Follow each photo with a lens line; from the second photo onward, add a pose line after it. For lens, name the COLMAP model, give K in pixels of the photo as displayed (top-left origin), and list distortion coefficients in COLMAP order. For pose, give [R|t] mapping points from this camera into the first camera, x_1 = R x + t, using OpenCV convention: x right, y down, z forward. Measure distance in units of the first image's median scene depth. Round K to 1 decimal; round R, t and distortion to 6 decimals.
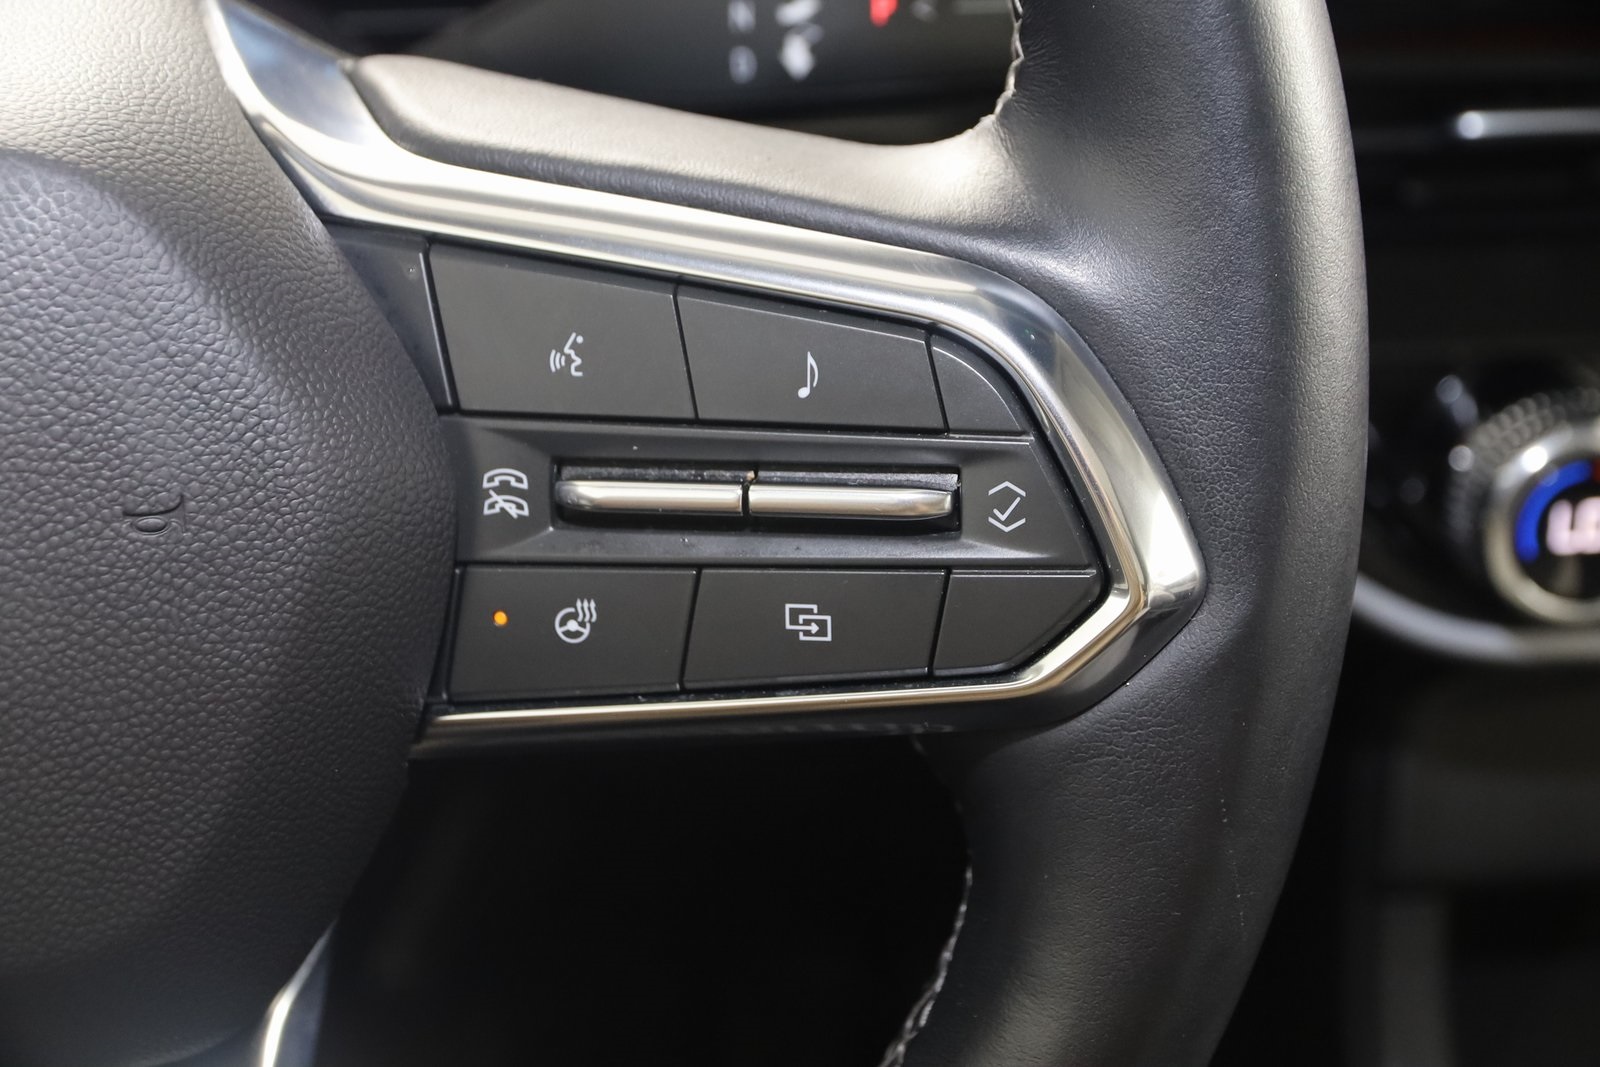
lens RADIAL K [[2104.2, 0, 797.6], [0, 2104.2, 526.1], [0, 0, 1]] dist [-0.001023, 0.000000]
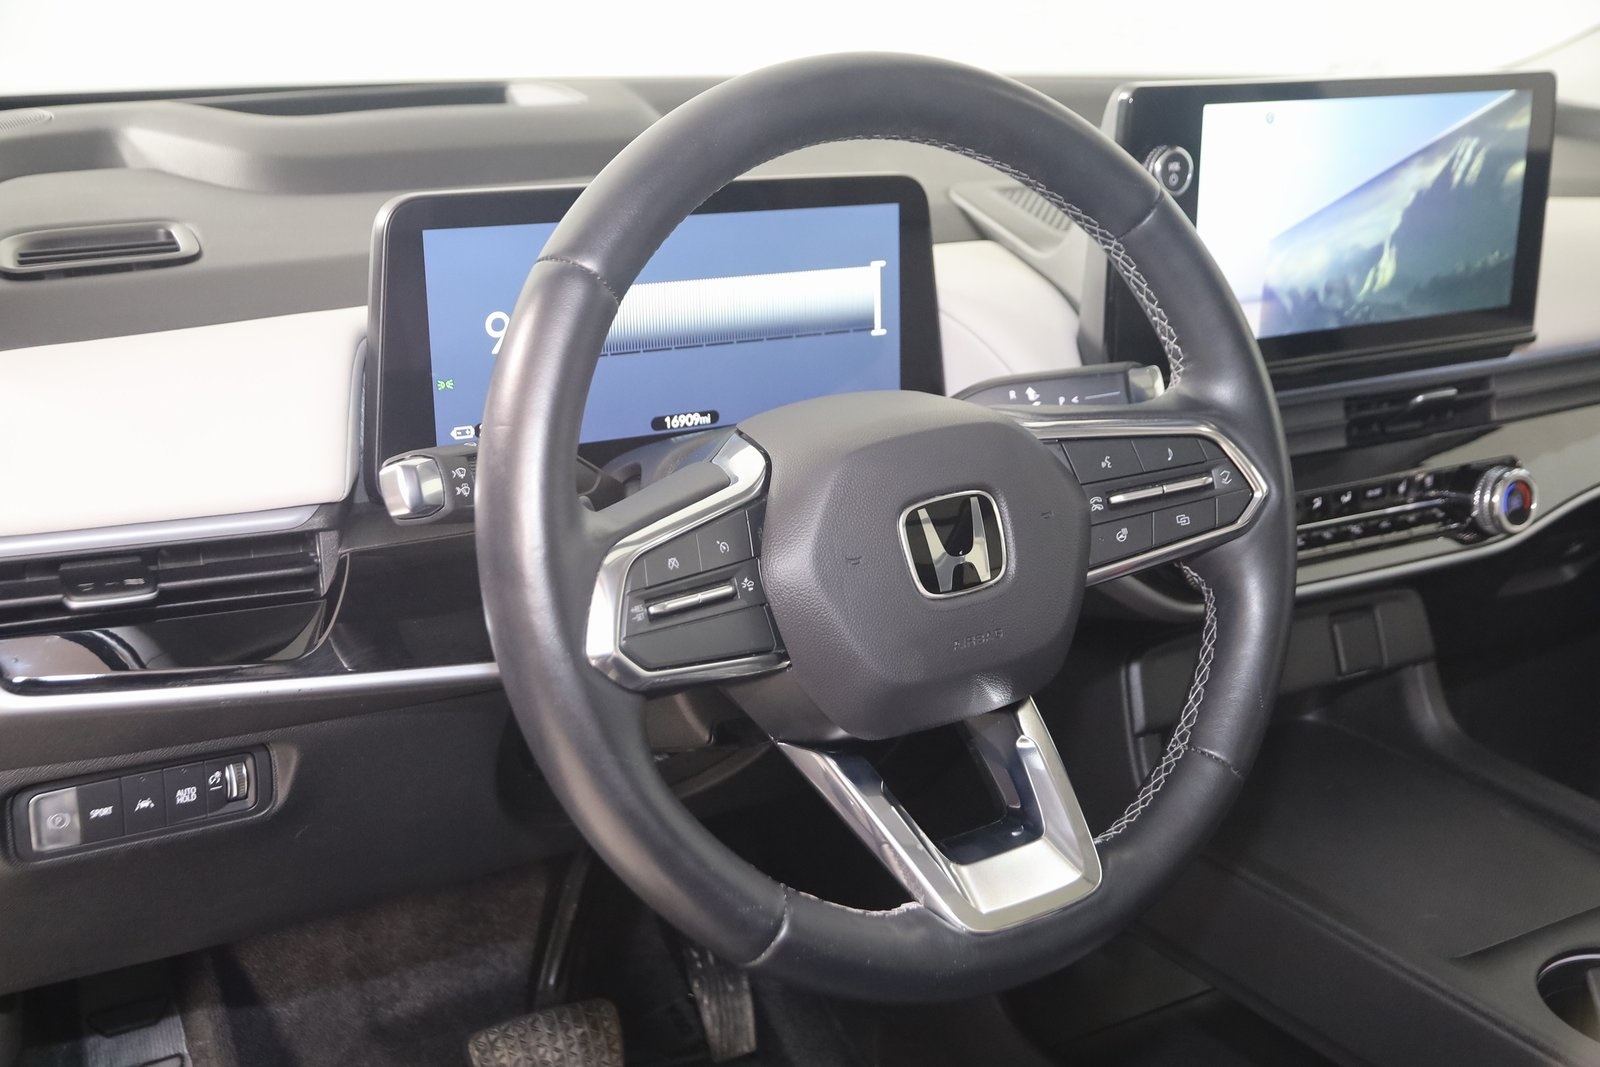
lens RADIAL K [[1852.0, 0, 792.7], [0, 1852.0, 542.9], [0, 0, 1]] dist [0.066142, 0.000000]
pose [[0.917084, -0.180472, 0.355510, -1.776232], [0.255170, 0.950824, -0.175564, 0.477750], [-0.306343, 0.251722, 0.918036, -1.757260]]
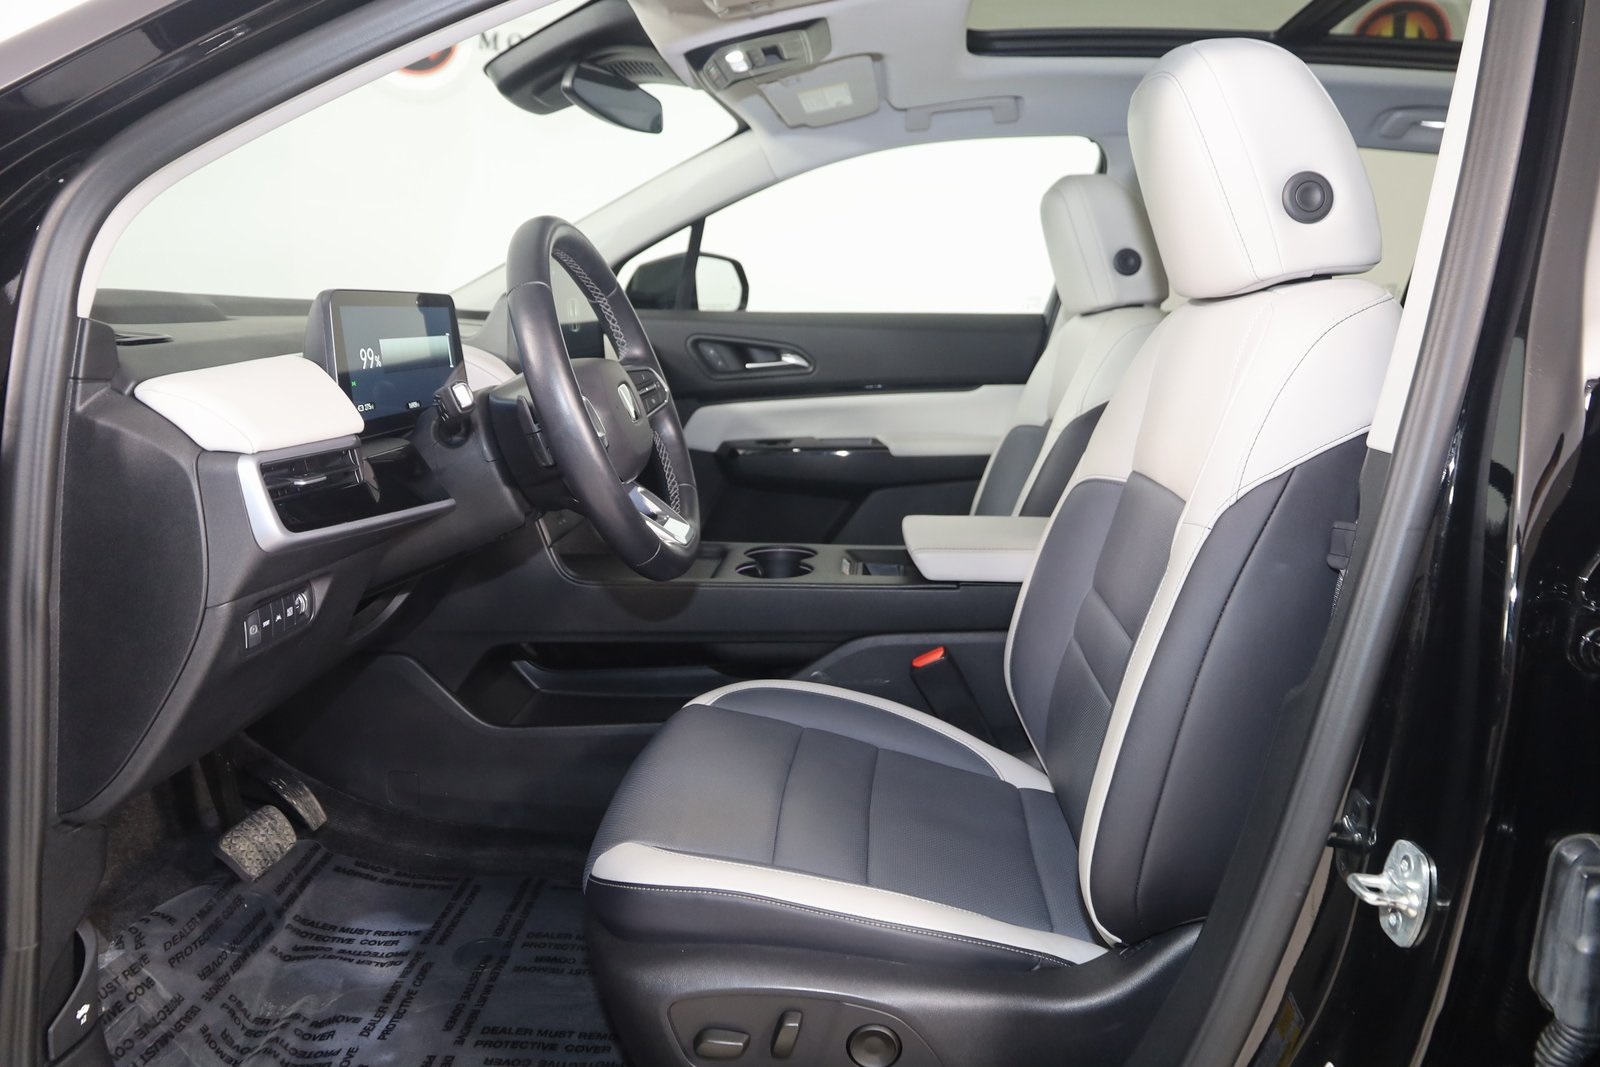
lens RADIAL K [[1092.4, 0, 812.8], [0, 1092.4, 510.0], [0, 0, 1]] dist [-0.098879, 0.045093]
pose [[0.202791, -0.258221, 0.944562, -4.586054], [0.535997, 0.836540, 0.113615, 0.280632], [-0.819501, 0.483243, 0.308048, -0.864356]]
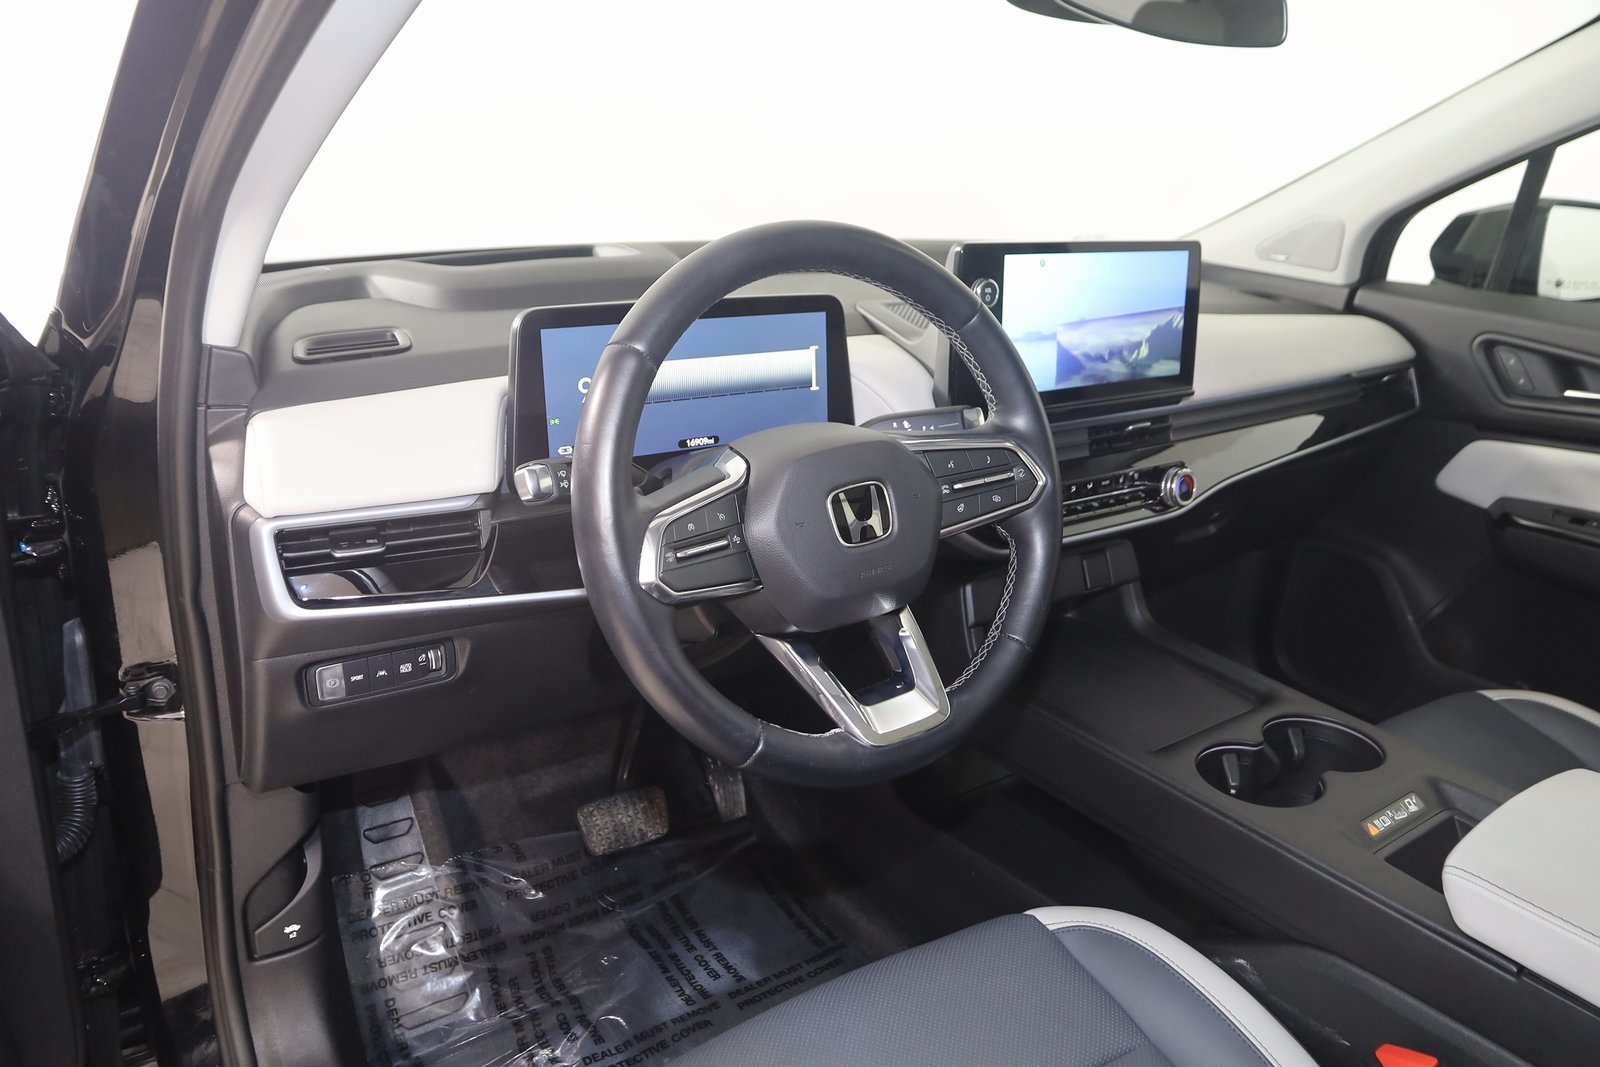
lens RADIAL K [[1092.4, 0, 796.4], [0, 1092.4, 528.3], [0, 0, 1]] dist [-0.098879, 0.045093]
pose [[0.905467, -0.192871, 0.378062, -1.744970], [0.268718, 0.950017, -0.158927, 0.476090], [-0.328513, 0.245495, 0.912037, -1.694933]]
